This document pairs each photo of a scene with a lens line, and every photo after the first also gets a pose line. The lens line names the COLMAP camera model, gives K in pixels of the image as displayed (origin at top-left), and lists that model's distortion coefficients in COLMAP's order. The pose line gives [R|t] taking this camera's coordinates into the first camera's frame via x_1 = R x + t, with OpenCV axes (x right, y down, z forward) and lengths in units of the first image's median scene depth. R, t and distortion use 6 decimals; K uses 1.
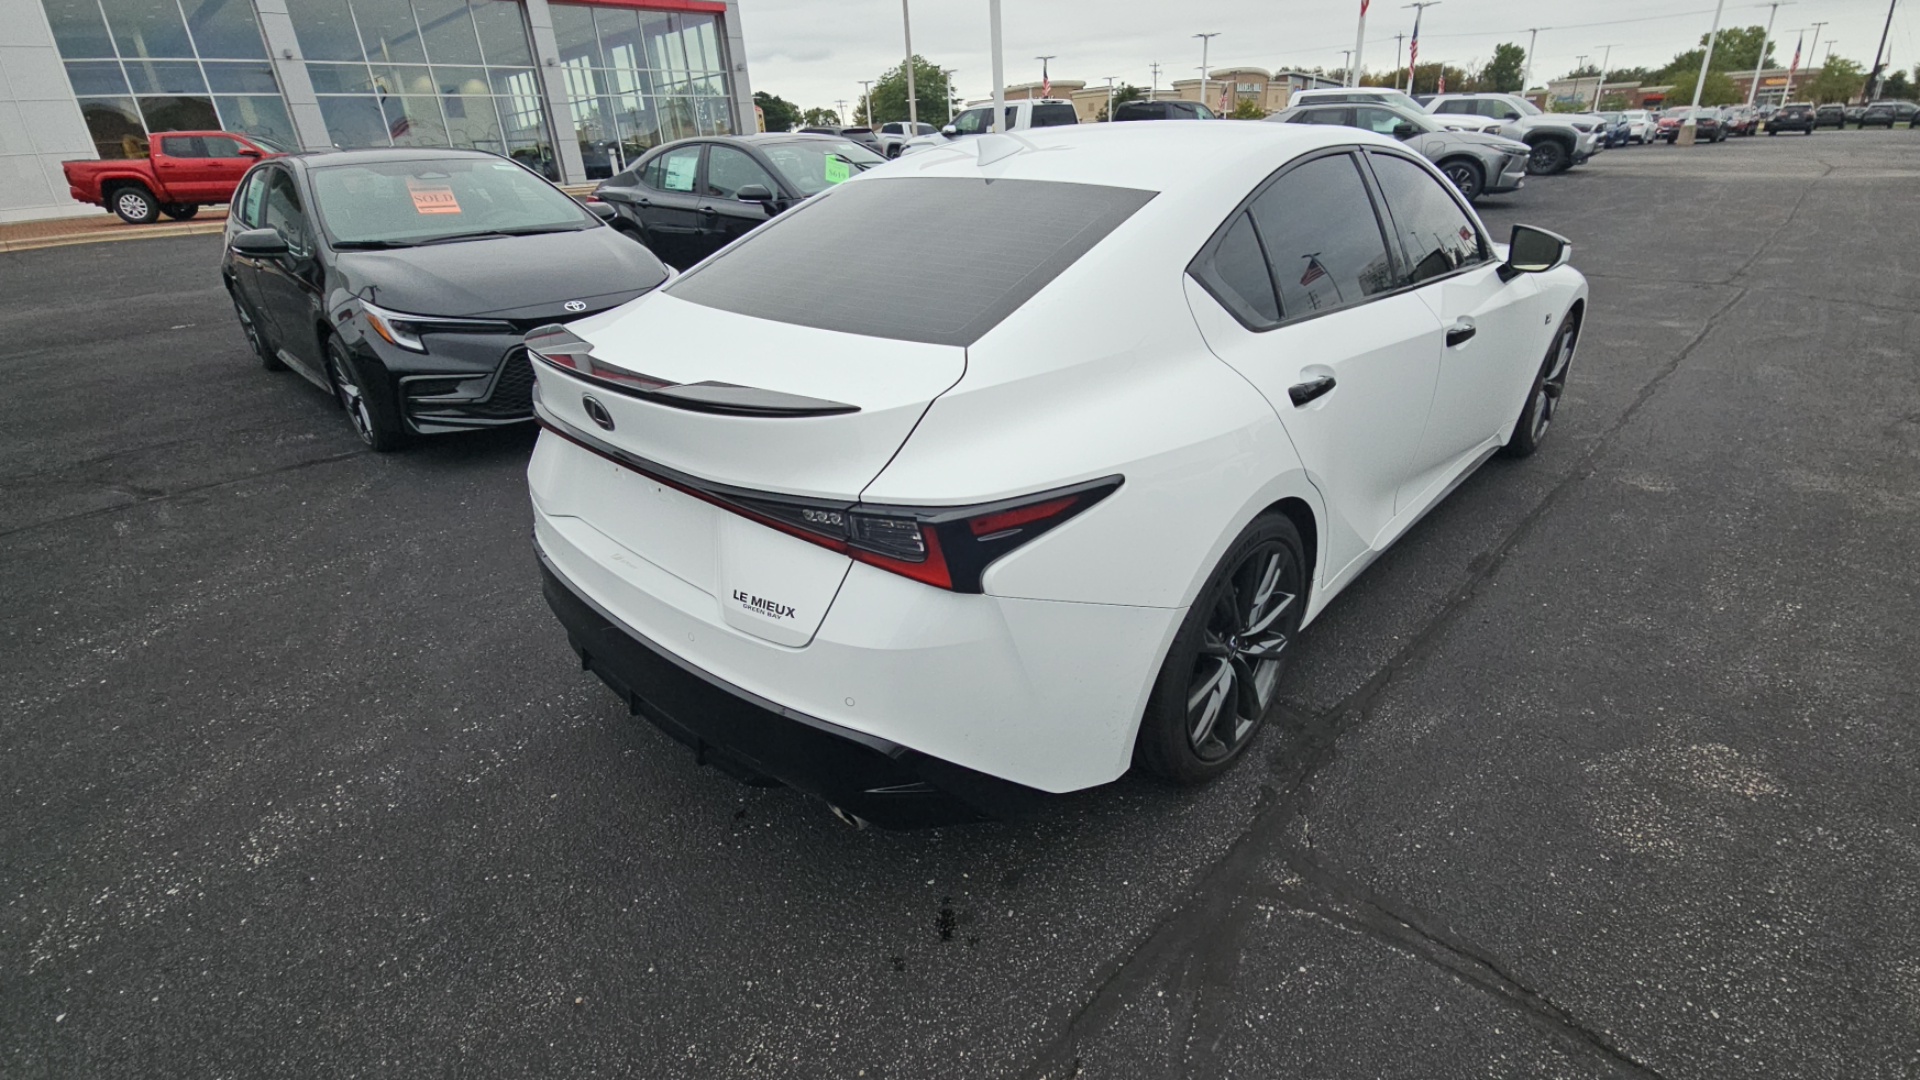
lens RADIAL K [[856.7, 0, 977.3], [0, 856.7, 540.6], [0, 0, 1]] dist [0.007264, -0.006662]
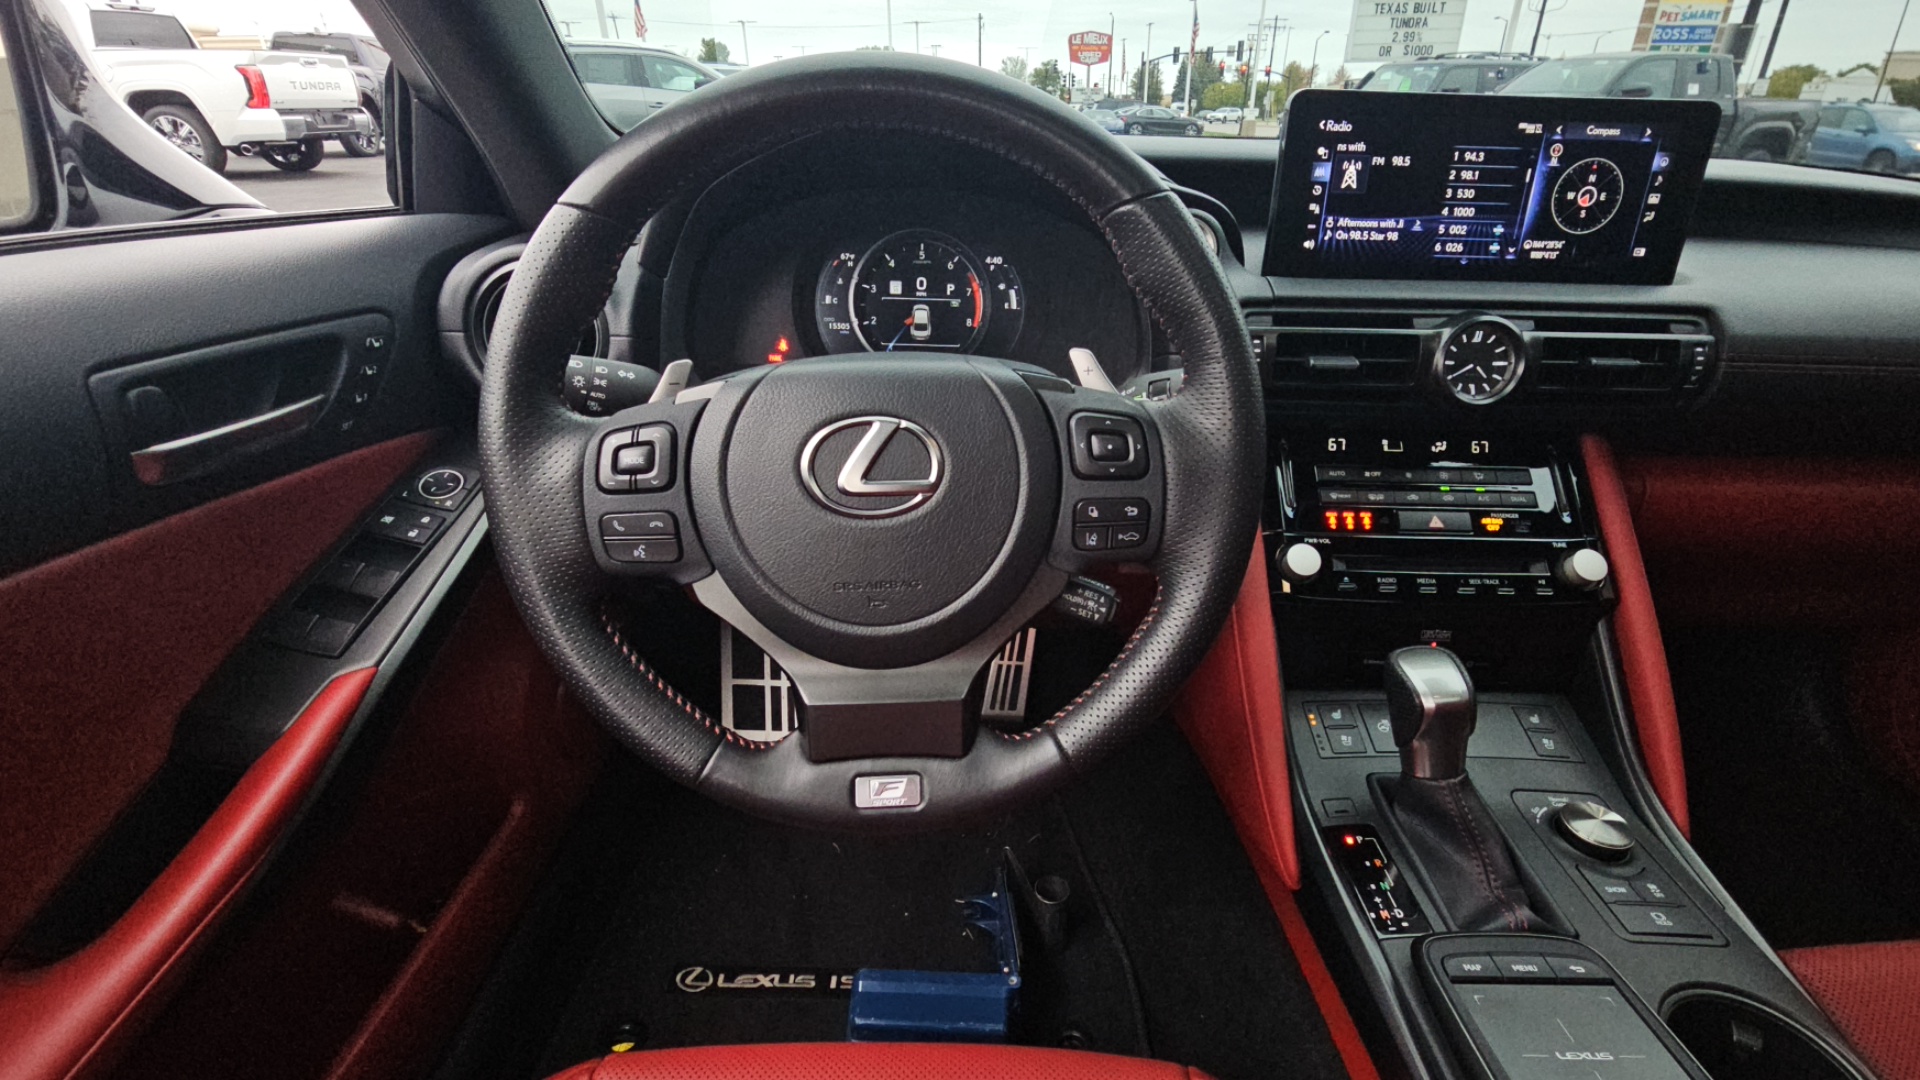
lens RADIAL K [[856.7, 0, 978.3], [0, 856.7, 546.5], [0, 0, 1]] dist [0.007264, -0.006662]
pose [[0.721630, -0.265807, 0.639216, 0.029945], [0.252790, 0.960765, 0.114136, -0.058728], [-0.644475, 0.079224, 0.760510, 0.170118]]
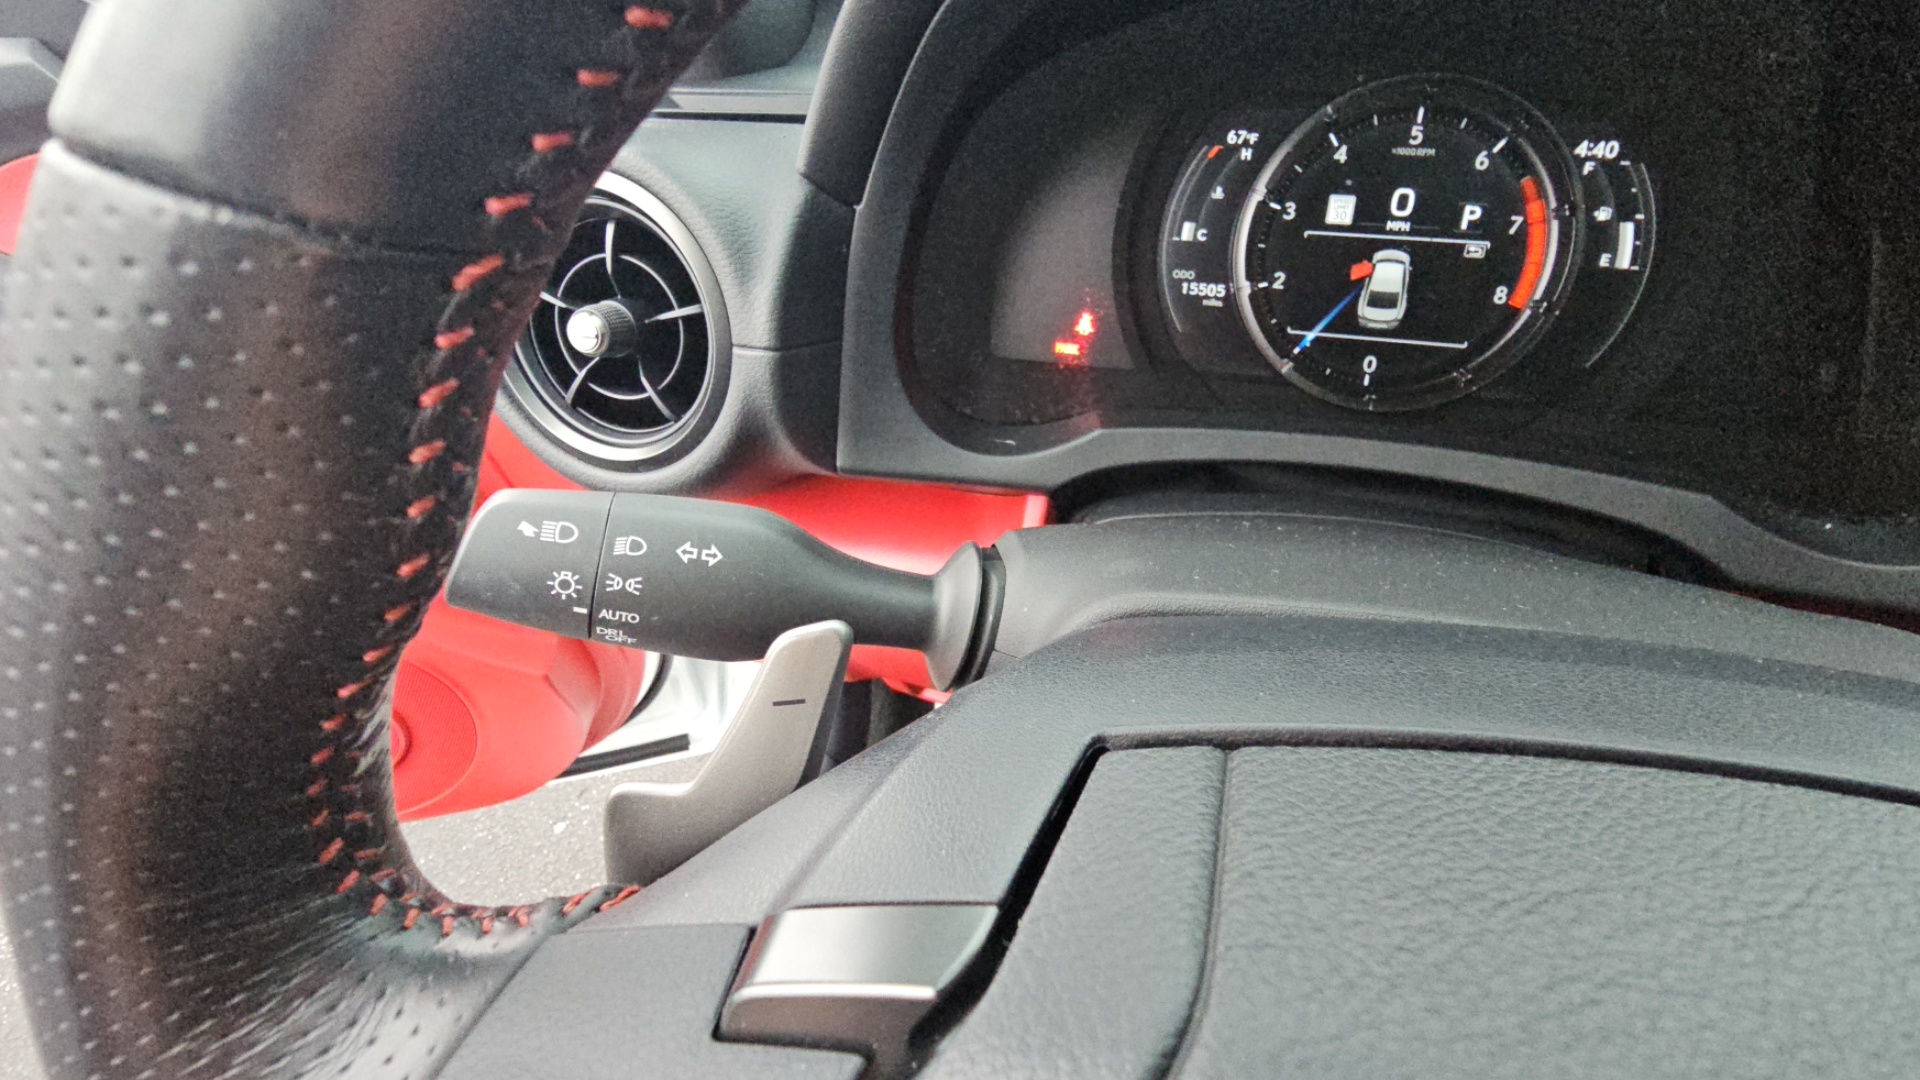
lens RADIAL K [[856.7, 0, 976.7], [0, 856.7, 543.1], [0, 0, 1]] dist [0.007264, -0.006662]
pose [[0.884388, -0.271216, 0.379869, 0.039147], [0.196560, 0.954579, 0.223927, -0.064936], [-0.423347, -0.123371, 0.897528, 0.186290]]
